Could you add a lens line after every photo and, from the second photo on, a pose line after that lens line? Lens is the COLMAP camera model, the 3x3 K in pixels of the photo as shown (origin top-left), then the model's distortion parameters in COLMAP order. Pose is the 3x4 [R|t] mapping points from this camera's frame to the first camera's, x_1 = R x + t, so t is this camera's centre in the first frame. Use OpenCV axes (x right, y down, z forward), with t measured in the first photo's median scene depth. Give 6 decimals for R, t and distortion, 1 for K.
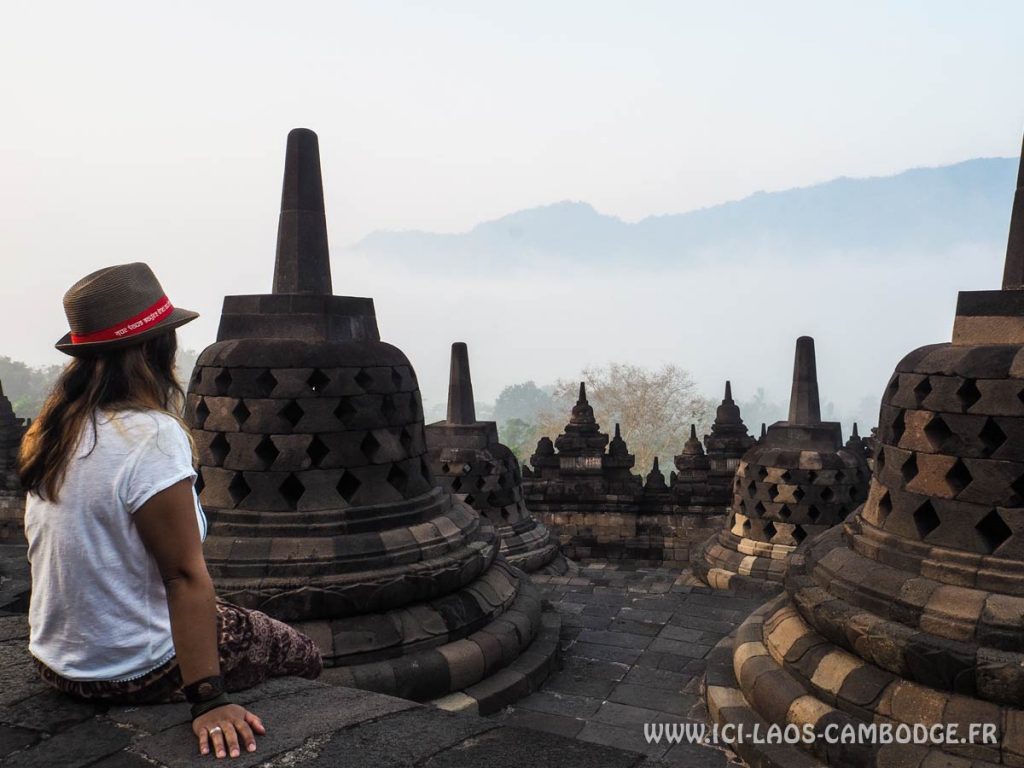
lens RADIAL K [[857.3, 0, 512.0], [0, 857.3, 384.0], [0, 0, 1]] dist [-0.045673, 0.003829]
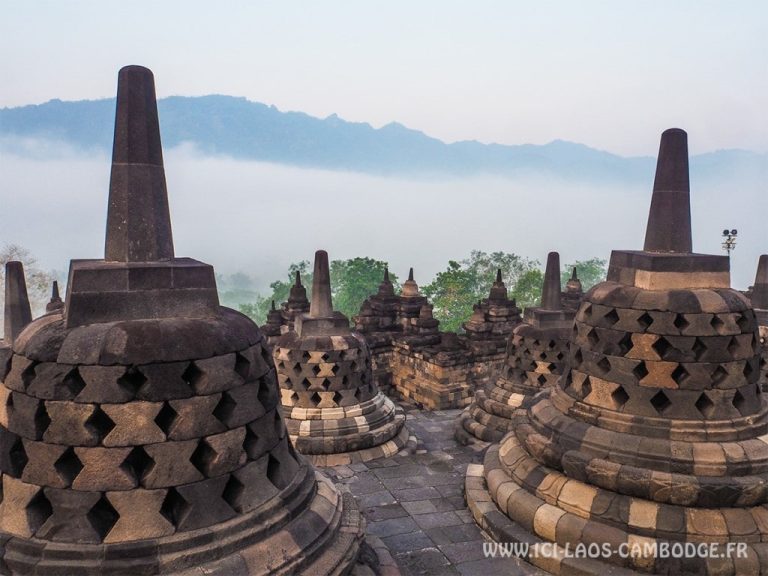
lens RADIAL K [[643.0, 0, 384.0], [0, 643.0, 288.0], [0, 0, 1]] dist [-0.045673, 0.003829]
pose [[0.730315, -0.068800, 0.679638, -0.580251], [0.032037, 0.997270, 0.066528, -0.128007], [-0.682359, -0.026813, 0.730525, 0.408827]]
